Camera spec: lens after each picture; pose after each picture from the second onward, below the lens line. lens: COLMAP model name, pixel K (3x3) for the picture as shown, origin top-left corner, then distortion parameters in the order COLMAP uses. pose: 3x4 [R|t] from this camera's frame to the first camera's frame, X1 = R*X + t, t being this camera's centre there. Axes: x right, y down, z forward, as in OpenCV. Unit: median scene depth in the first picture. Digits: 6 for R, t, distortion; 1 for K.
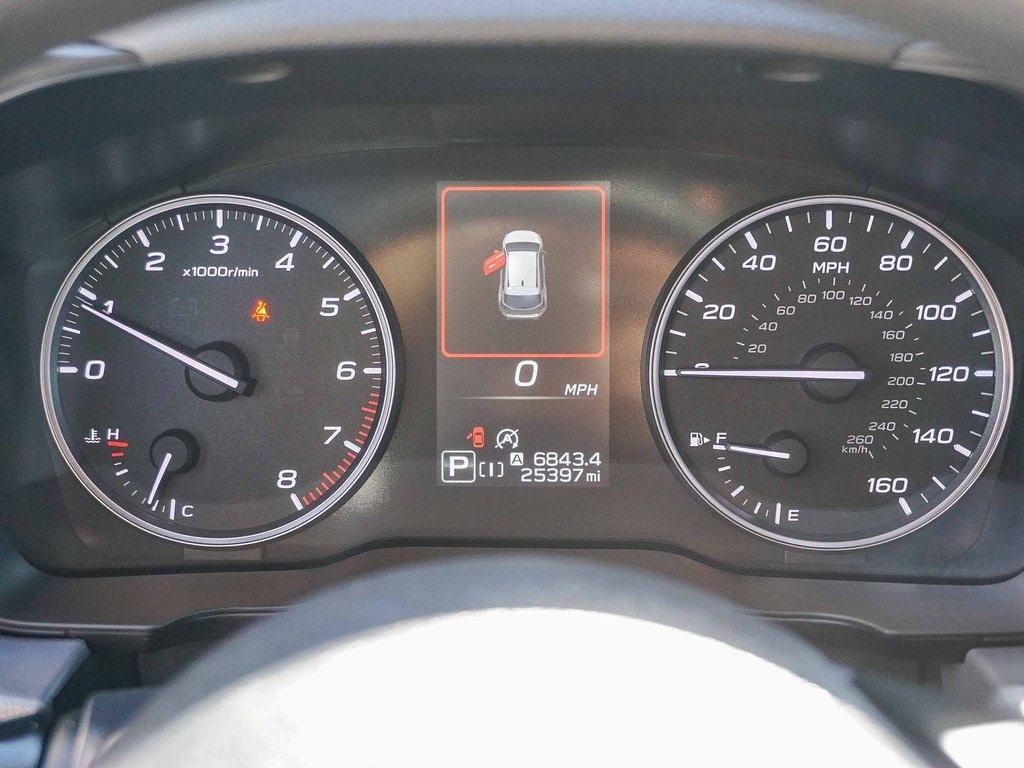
lens RADIAL K [[1430.1, 0, 511.6], [0, 1430.1, 384.7], [0, 0, 1]] dist [-0.022689, 0.000000]
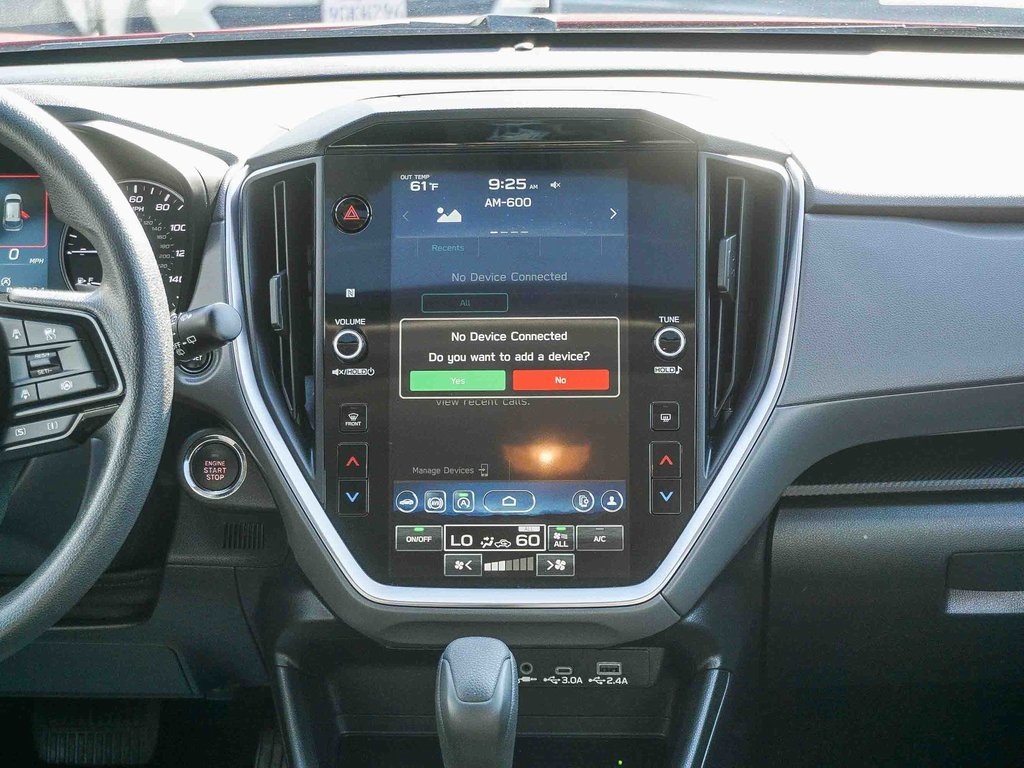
lens RADIAL K [[2130.6, 0, 506.9], [0, 2130.6, 372.4], [0, 0, 1]] dist [0.034122, 0.000000]
pose [[0.998000, 0.004690, -0.063036, 1.062349], [-0.006881, 0.999378, -0.034587, 0.308589], [0.062834, 0.034952, 0.997412, -2.499844]]
